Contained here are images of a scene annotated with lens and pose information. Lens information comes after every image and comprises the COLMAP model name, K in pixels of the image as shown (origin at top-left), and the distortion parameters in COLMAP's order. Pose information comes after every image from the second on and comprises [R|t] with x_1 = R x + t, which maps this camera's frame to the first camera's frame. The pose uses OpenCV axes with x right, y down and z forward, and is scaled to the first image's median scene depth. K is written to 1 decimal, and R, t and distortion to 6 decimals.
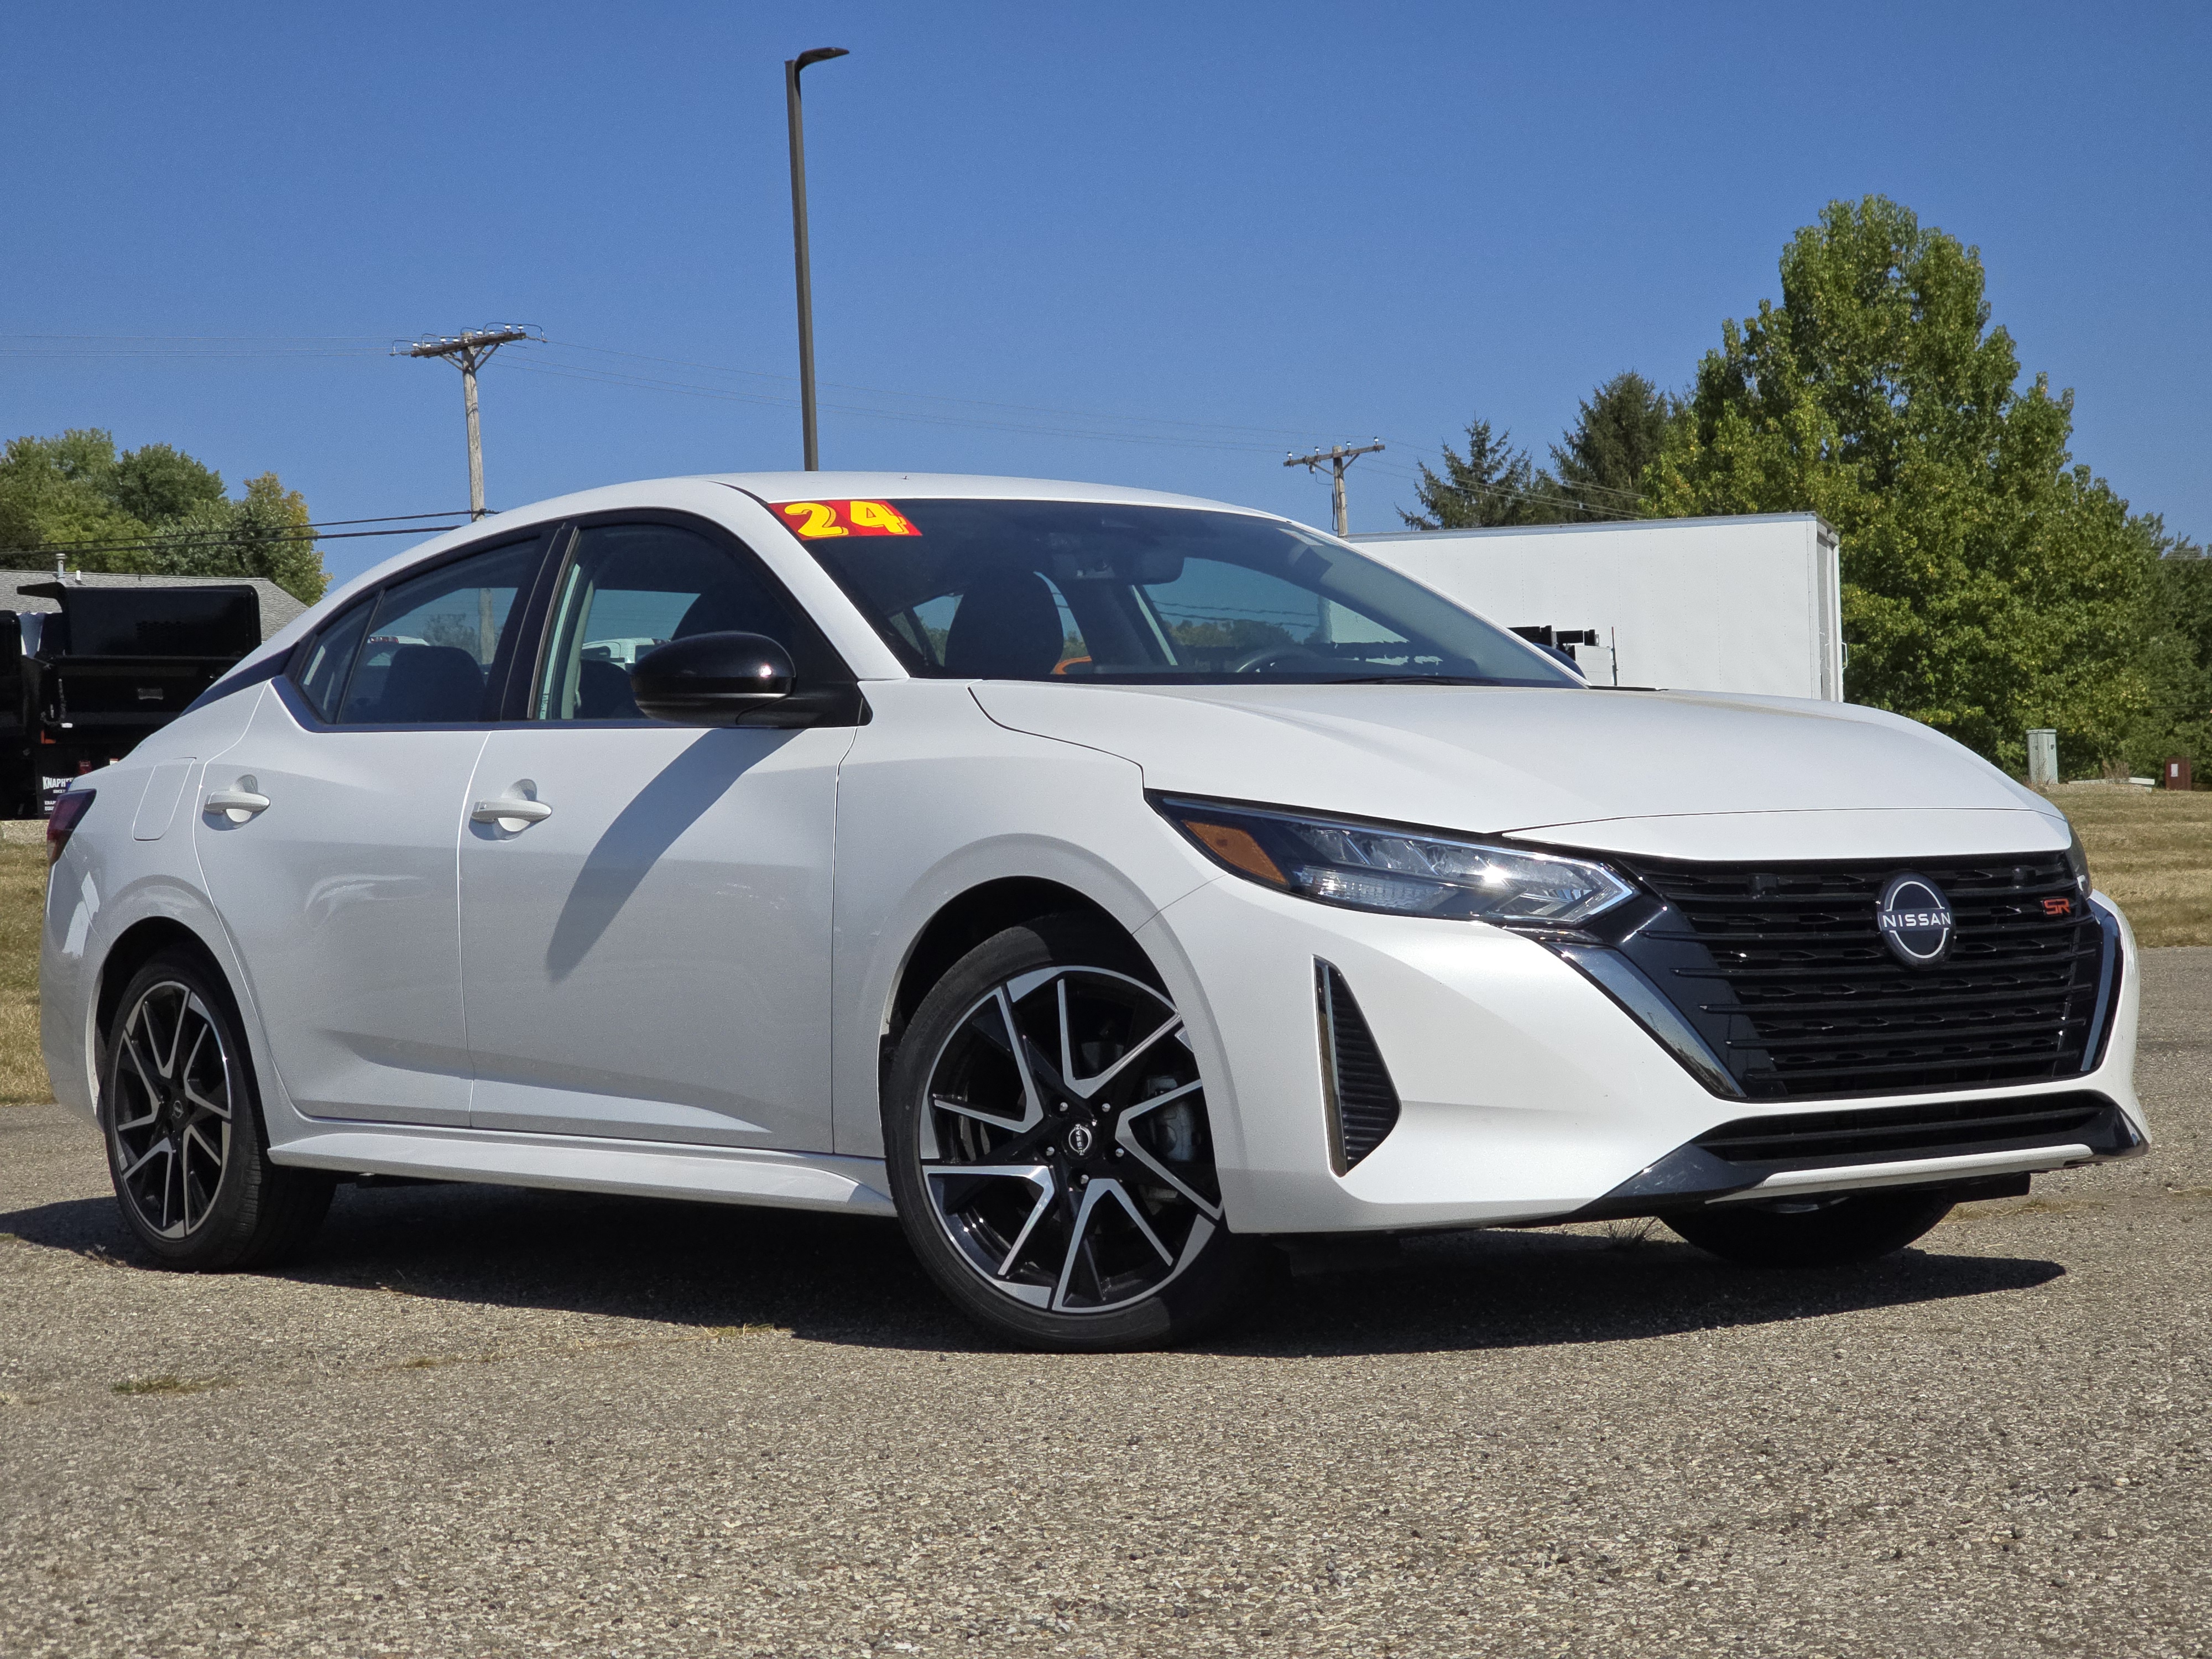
lens RADIAL K [[4475.9, 0, 1106.0], [0, 4475.9, 829.5], [0, 0, 1]] dist [-0.652571, 5.743673]
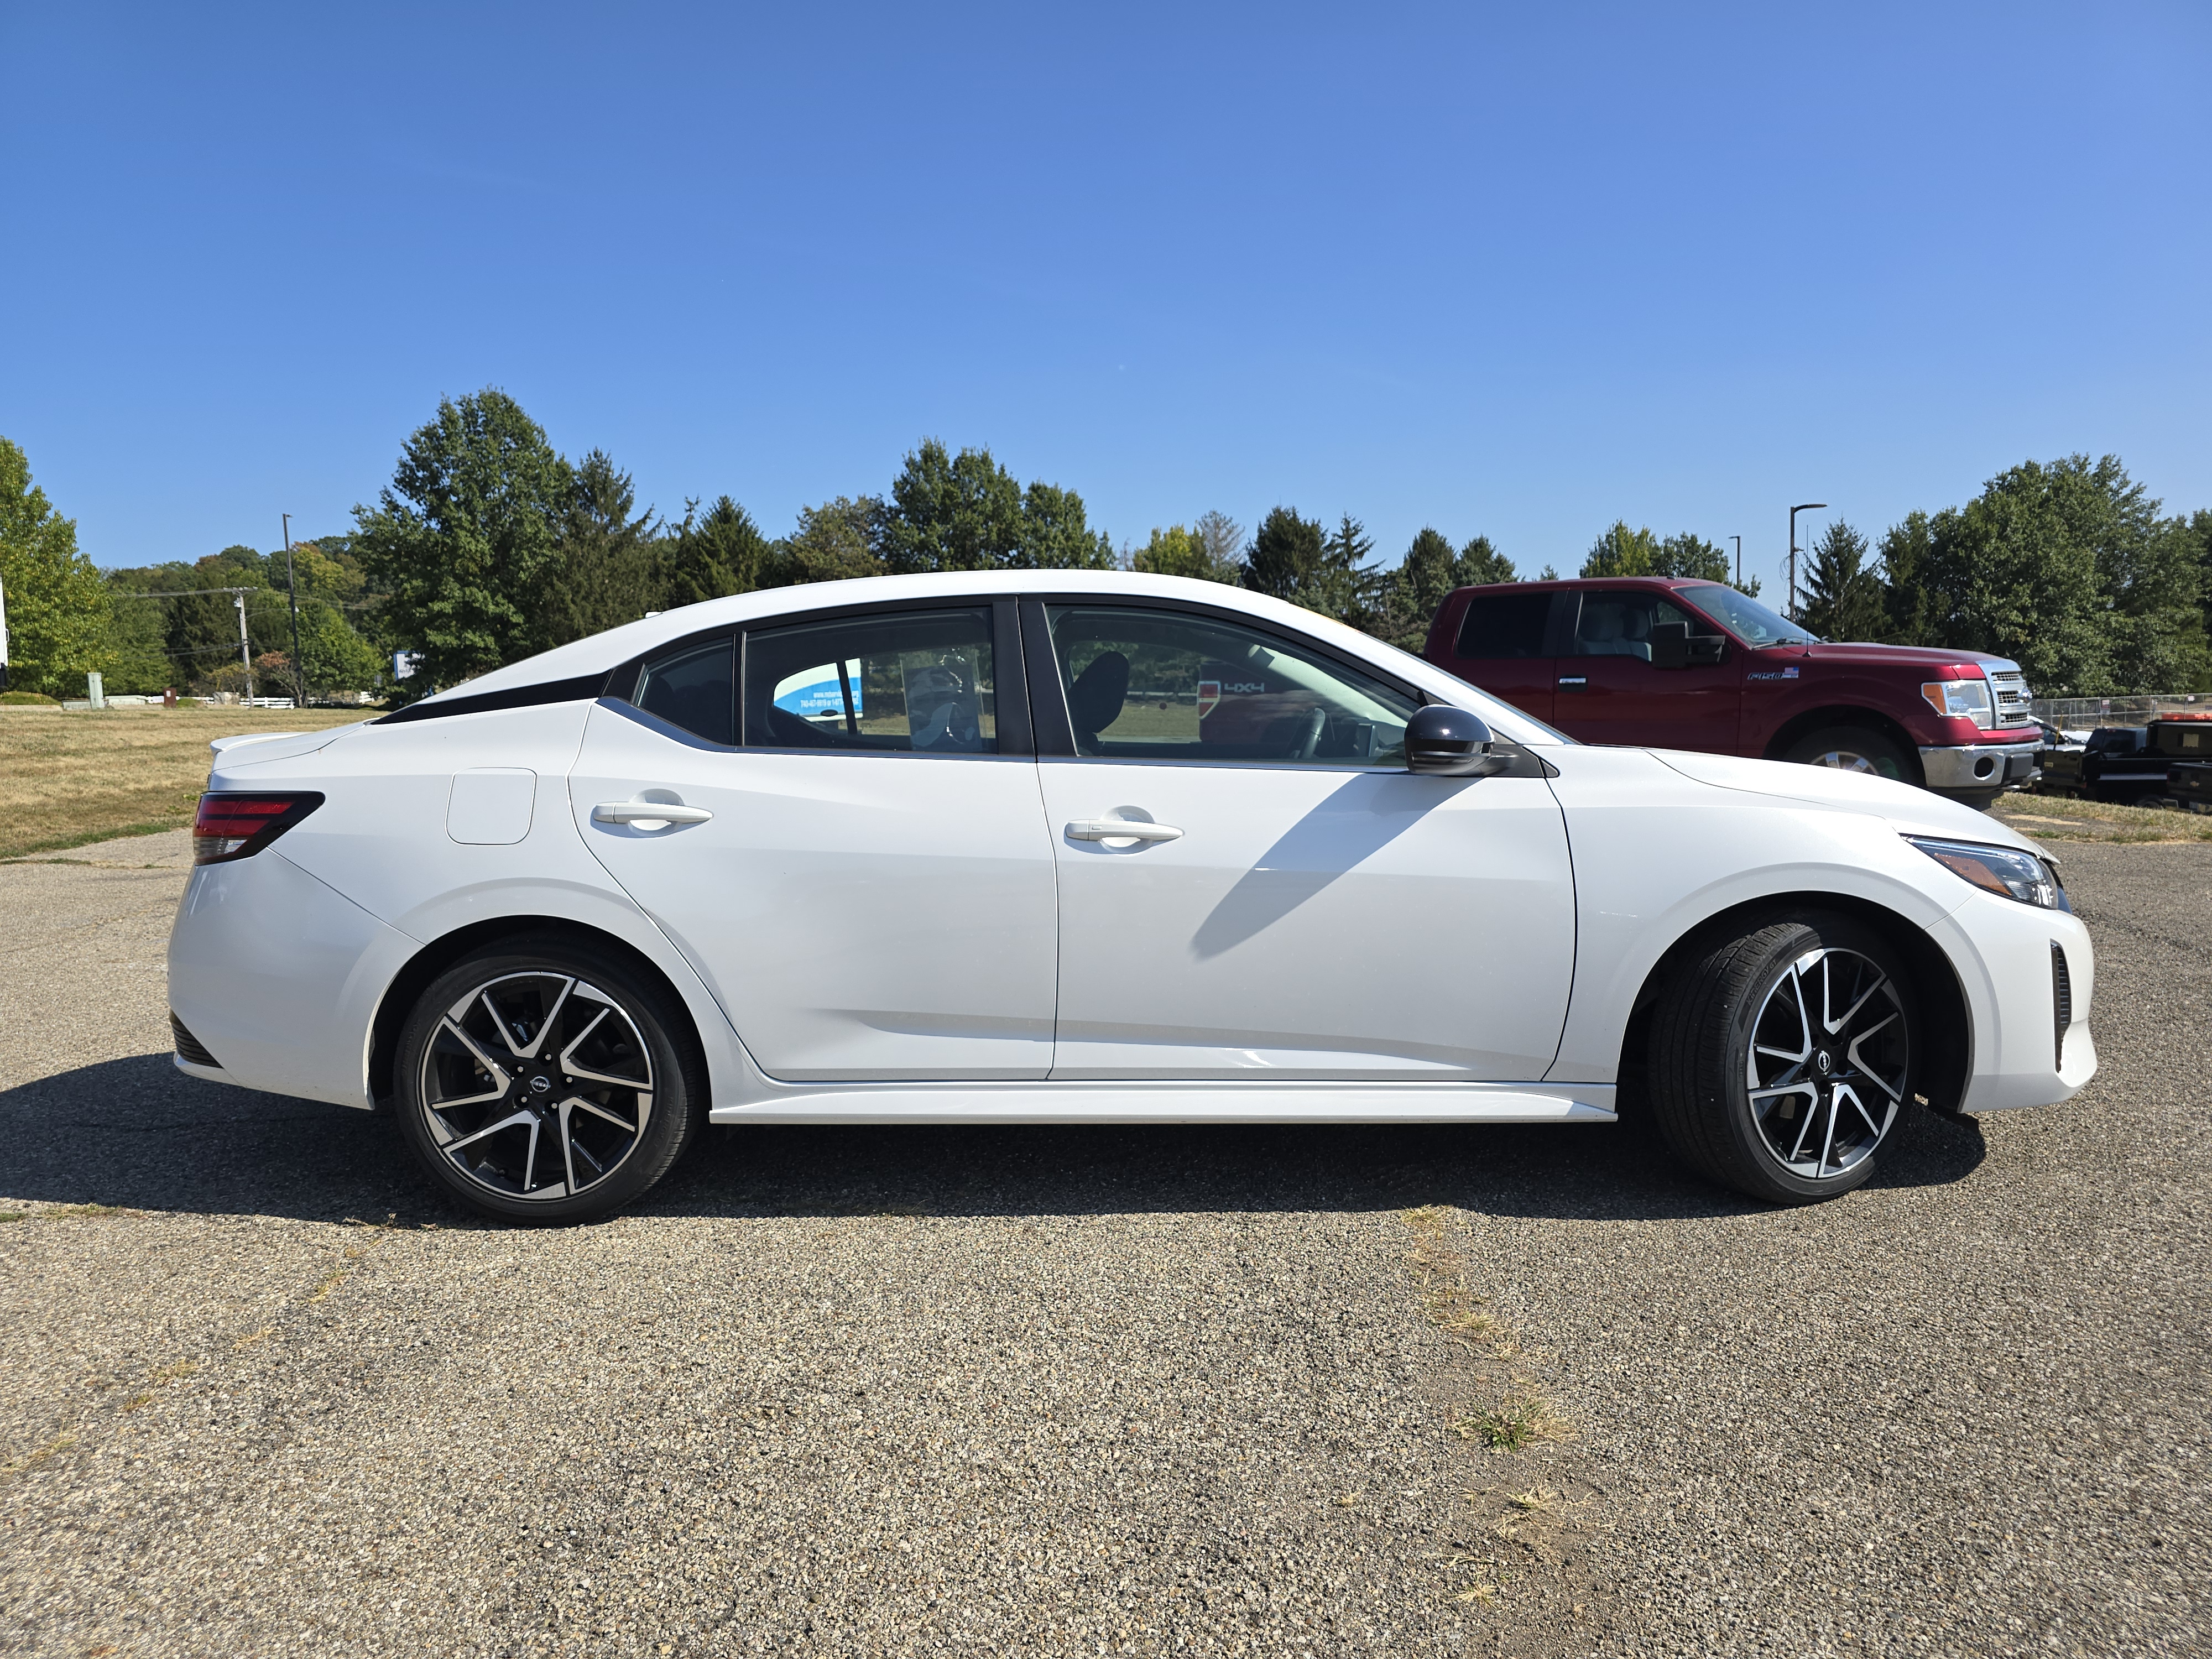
lens RADIAL K [[1555.9, 0, 1106.0], [0, 1555.9, 829.5], [0, 0, 1]] dist [0.022436, -0.043860]
pose [[0.635802, -0.040207, 0.770804, -0.487284], [-0.017343, 0.997646, 0.066344, -0.034575], [-0.771657, -0.055550, 0.633609, 0.736038]]
